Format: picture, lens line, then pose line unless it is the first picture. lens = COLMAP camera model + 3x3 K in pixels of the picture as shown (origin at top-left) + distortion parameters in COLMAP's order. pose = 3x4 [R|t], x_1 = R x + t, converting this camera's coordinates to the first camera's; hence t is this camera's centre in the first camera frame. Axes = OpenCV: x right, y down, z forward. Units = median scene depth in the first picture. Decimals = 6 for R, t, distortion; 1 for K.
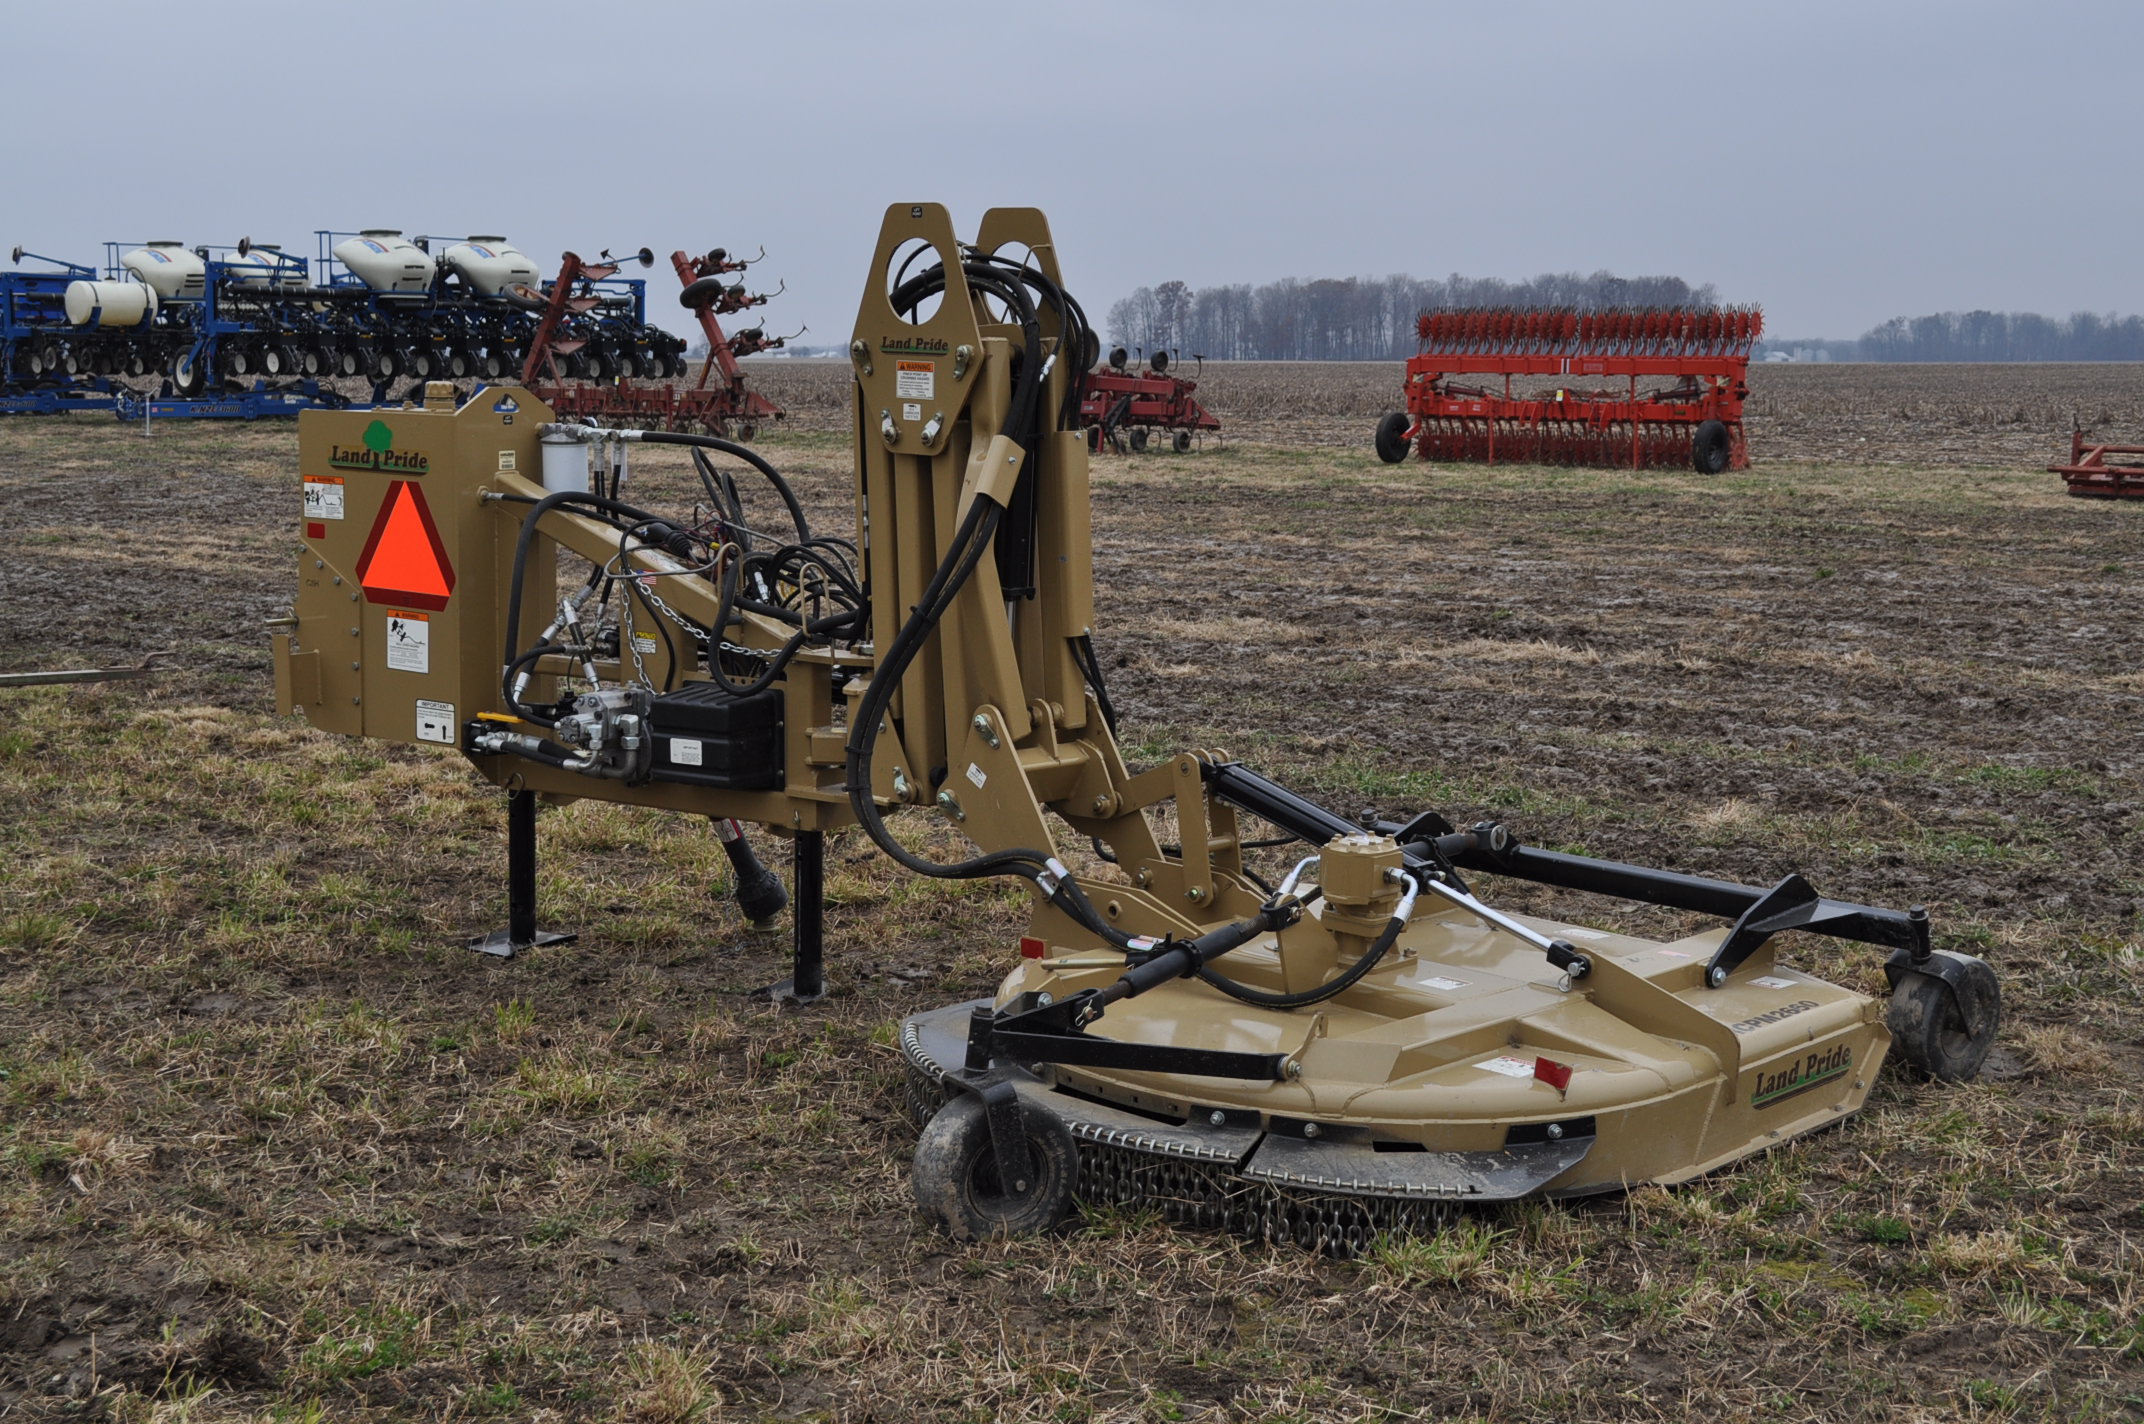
lens RADIAL K [[3008.4, 0, 1072.0], [0, 3008.4, 712.0], [0, 0, 1]] dist [-0.004766, 0.034528]
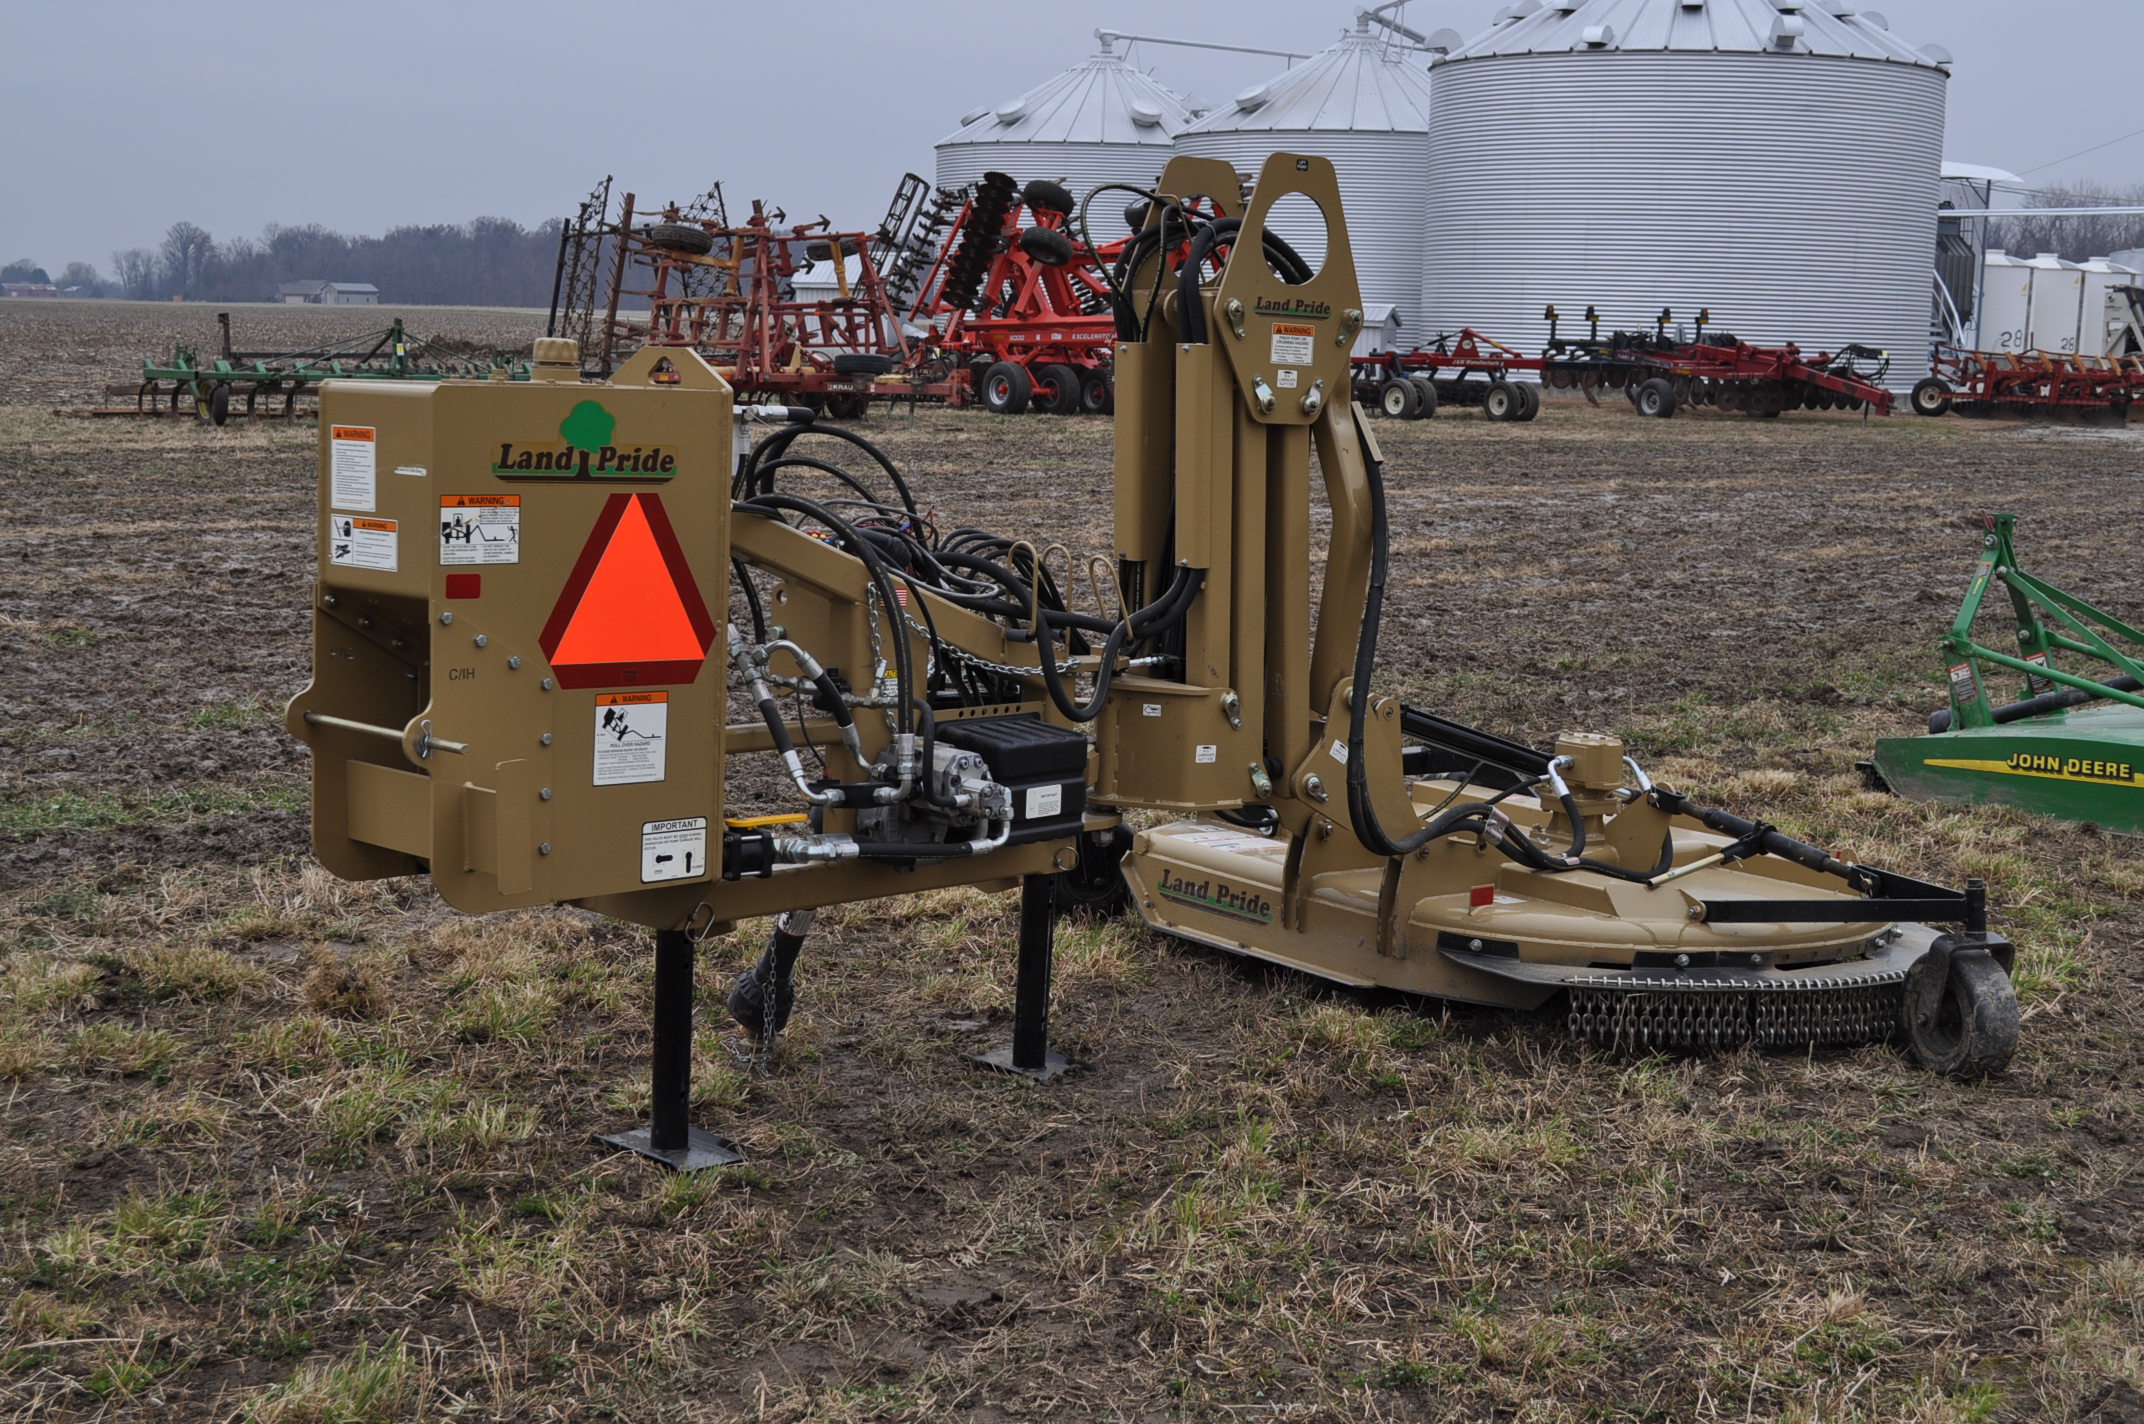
lens RADIAL K [[3008.4, 0, 1072.0], [0, 3008.4, 712.0], [0, 0, 1]] dist [-0.004766, 0.034528]
pose [[0.109665, -0.127235, 0.985791, -0.868553], [0.090118, 0.988961, 0.117619, -0.099040], [-0.989875, 0.075938, 0.119921, 0.841015]]
